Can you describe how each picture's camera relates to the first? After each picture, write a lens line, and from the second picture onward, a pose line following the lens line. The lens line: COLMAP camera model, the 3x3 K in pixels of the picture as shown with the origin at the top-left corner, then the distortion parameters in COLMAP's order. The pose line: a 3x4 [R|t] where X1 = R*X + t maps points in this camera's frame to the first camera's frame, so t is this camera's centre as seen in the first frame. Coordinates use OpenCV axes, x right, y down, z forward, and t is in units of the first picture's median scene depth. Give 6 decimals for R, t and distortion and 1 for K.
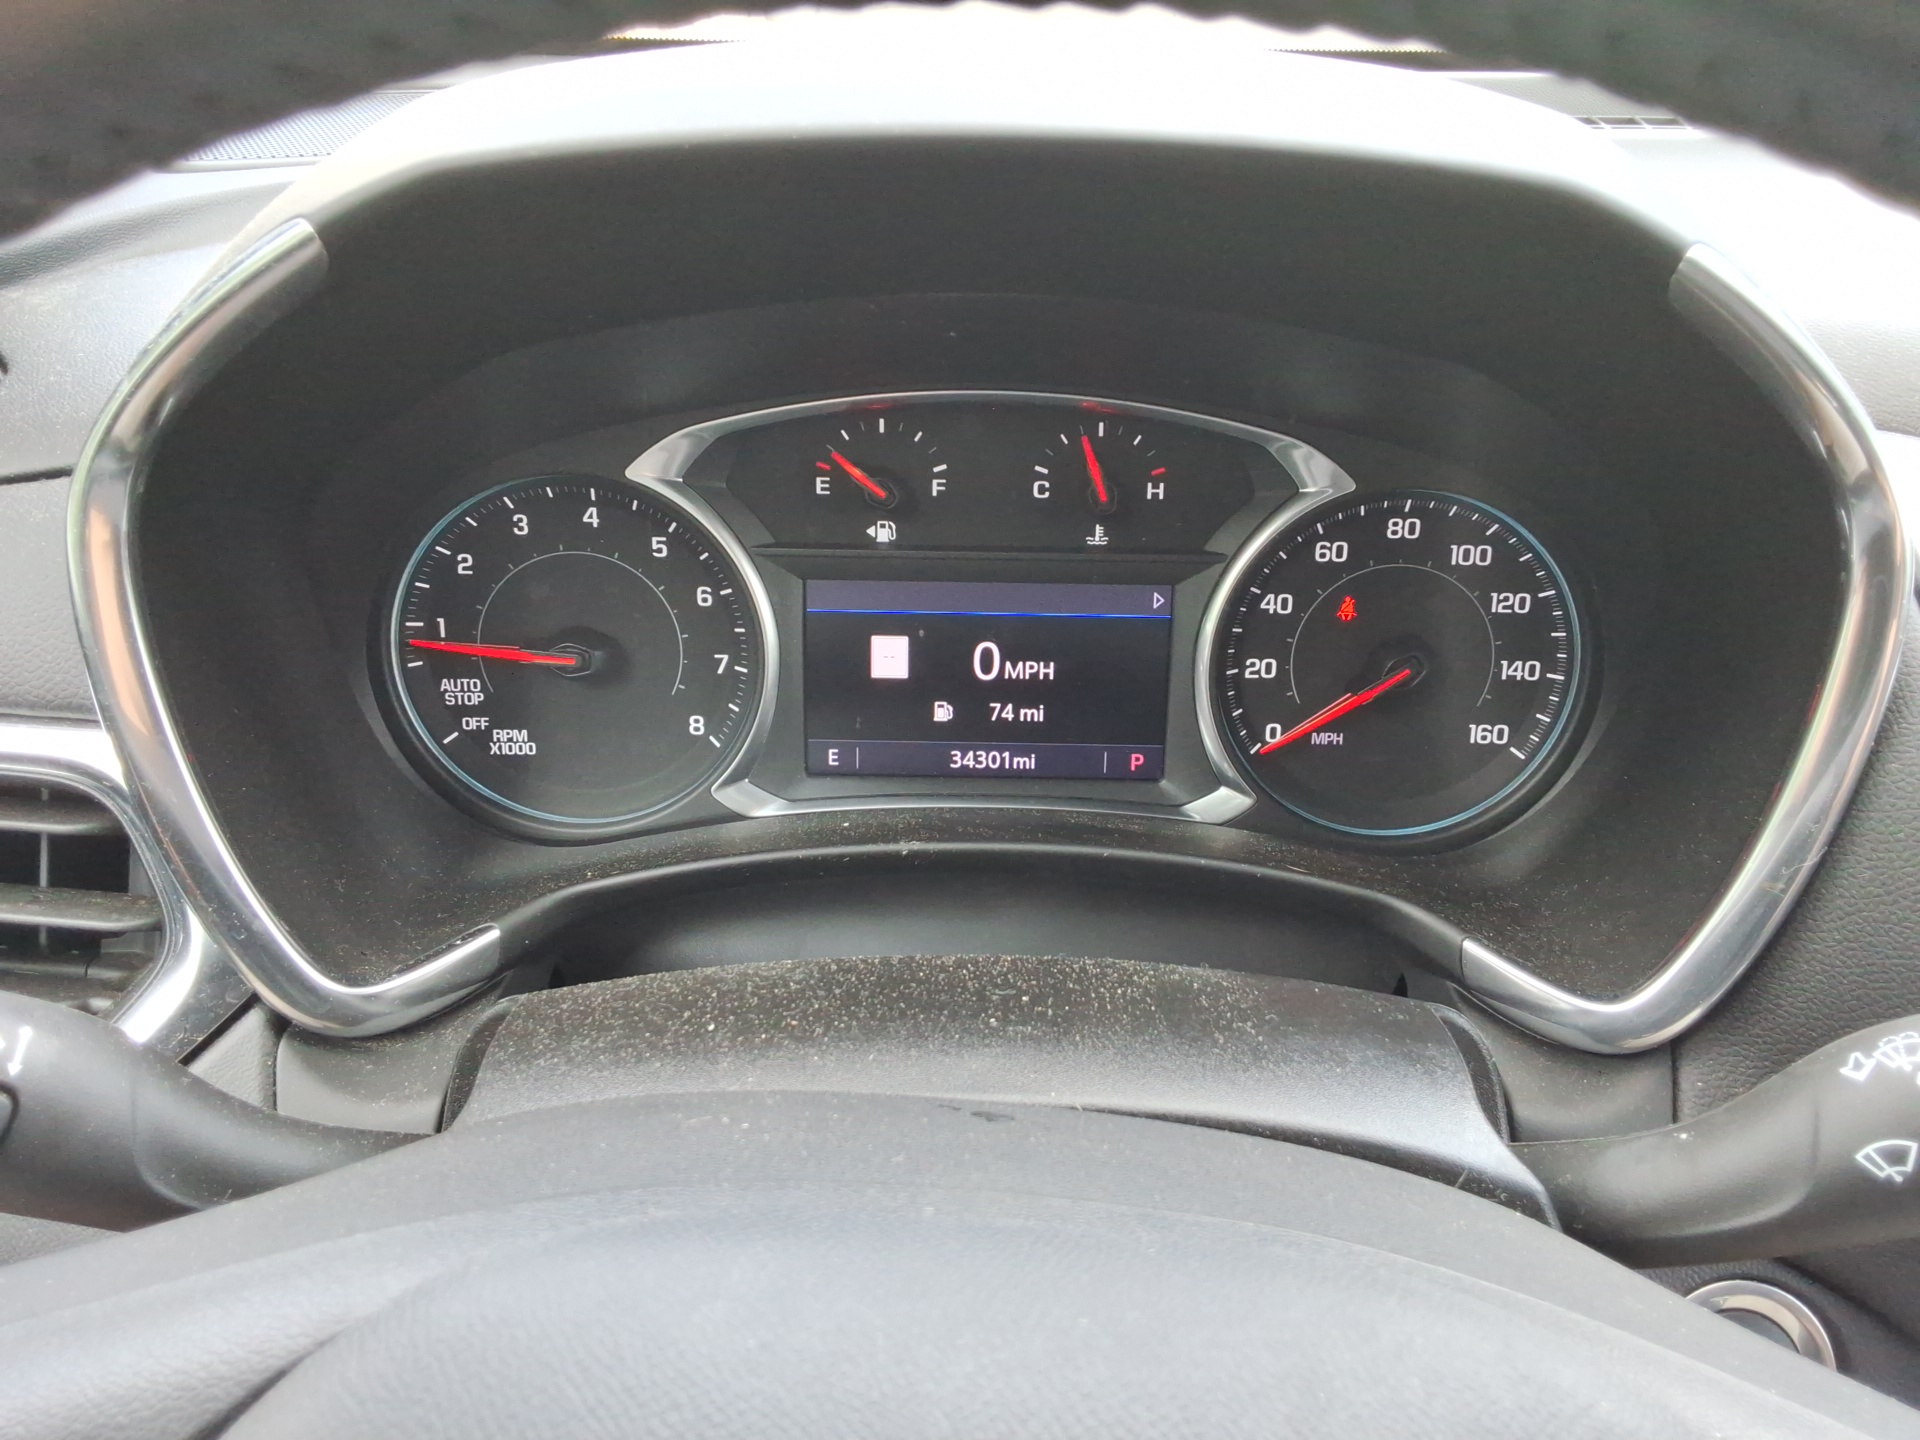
lens RADIAL K [[1524.6, 0, 959.1], [0, 1524.6, 721.4], [0, 0, 1]] dist [0.088787, -0.119605]
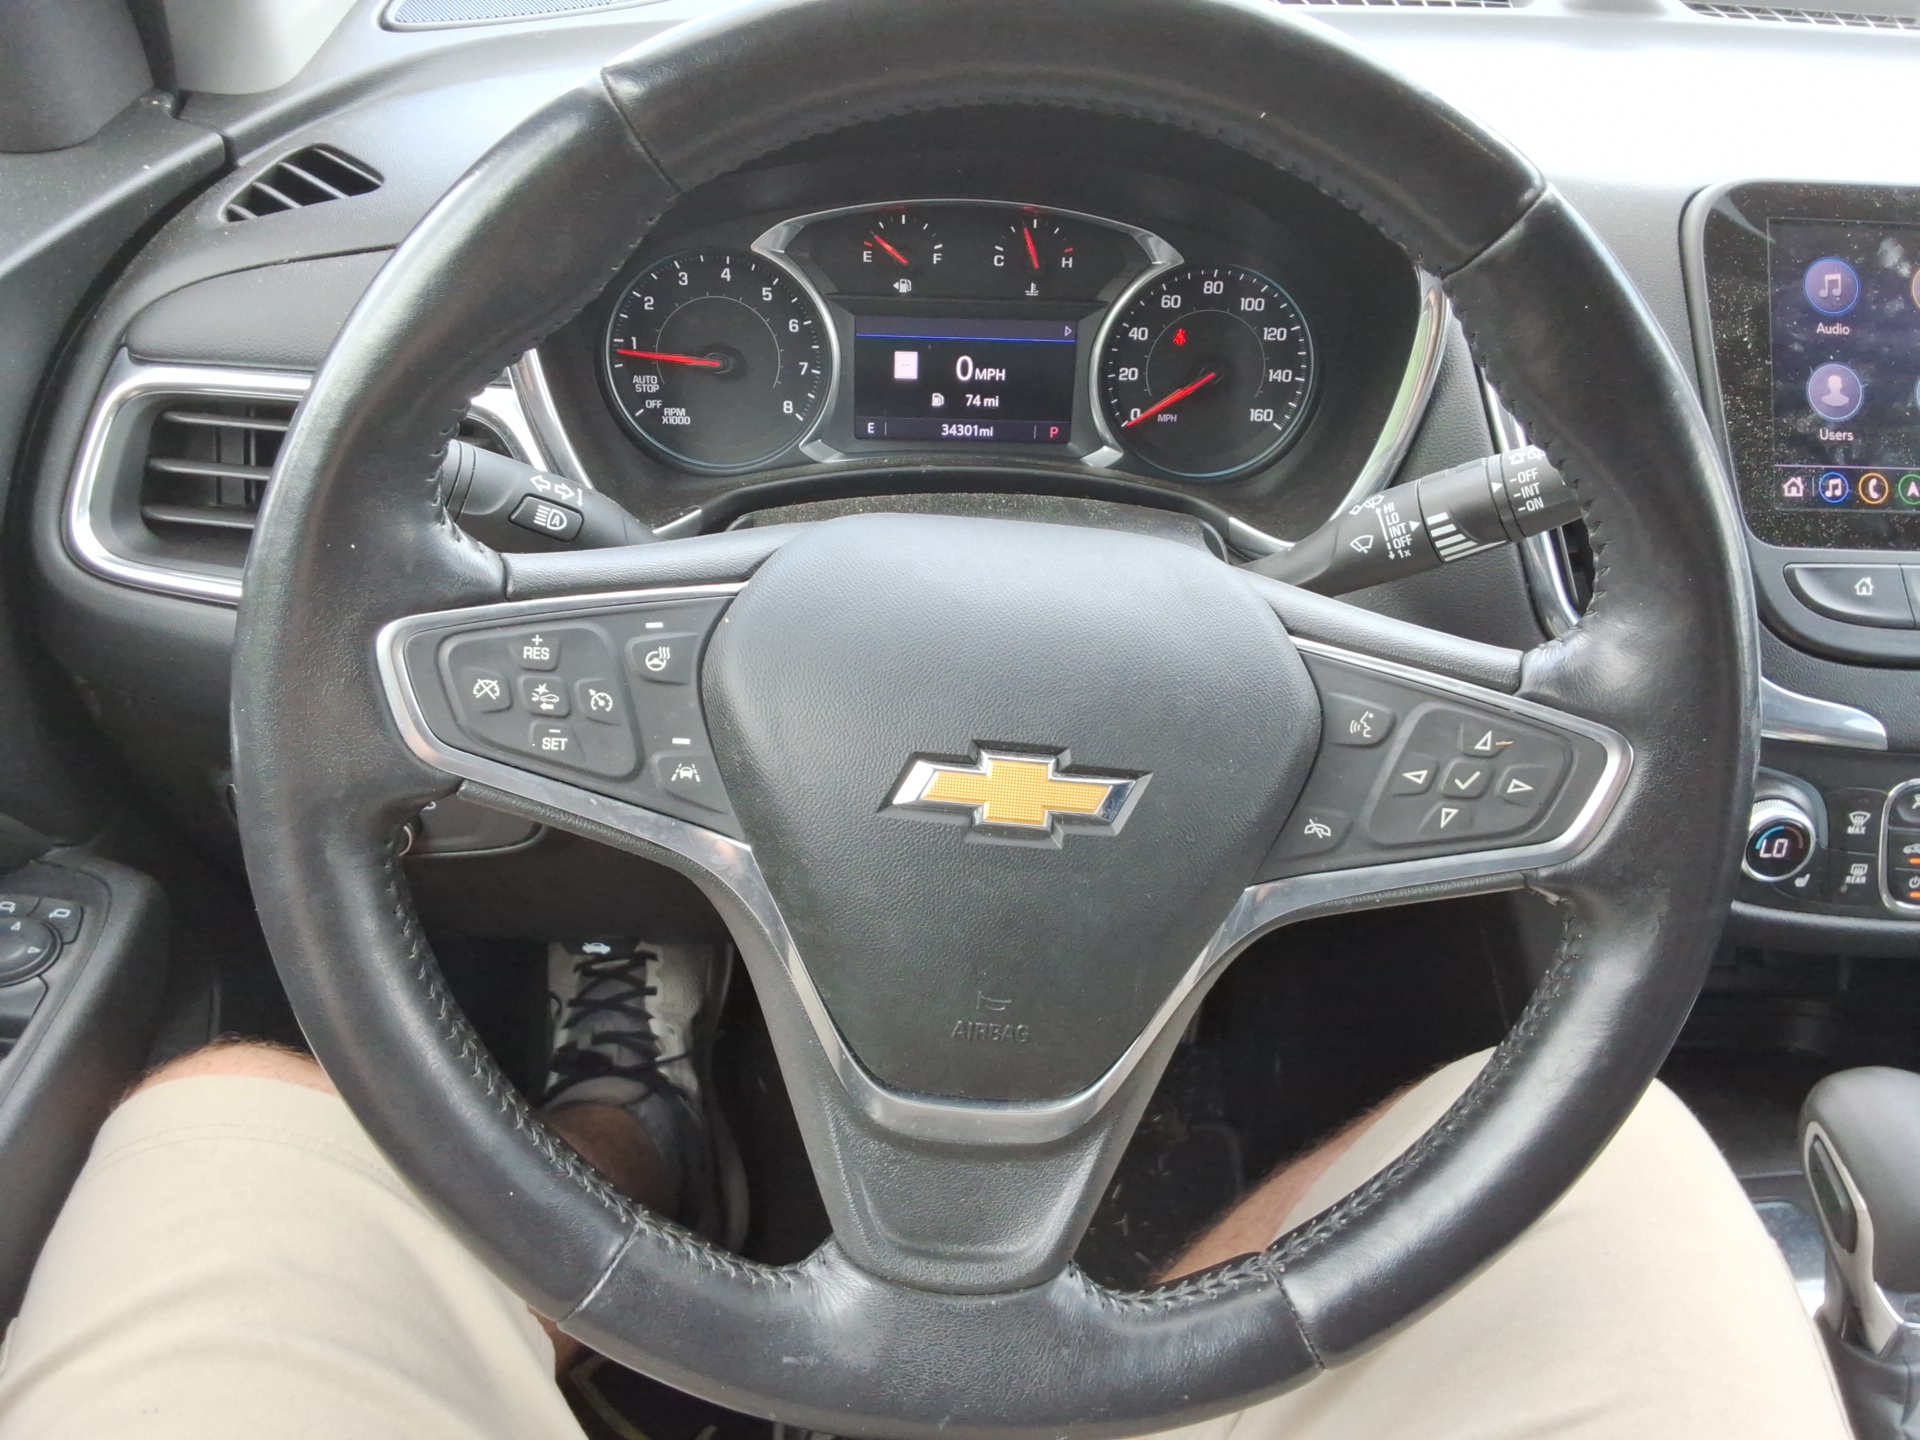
lens RADIAL K [[1524.6, 0, 957.0], [0, 1524.6, 712.4], [0, 0, 1]] dist [0.088787, -0.119605]
pose [[0.998437, -0.003624, 0.055775, -0.085184], [-0.003340, 0.992244, 0.124263, 0.126179], [-0.055792, -0.124255, 0.990681, -0.699875]]
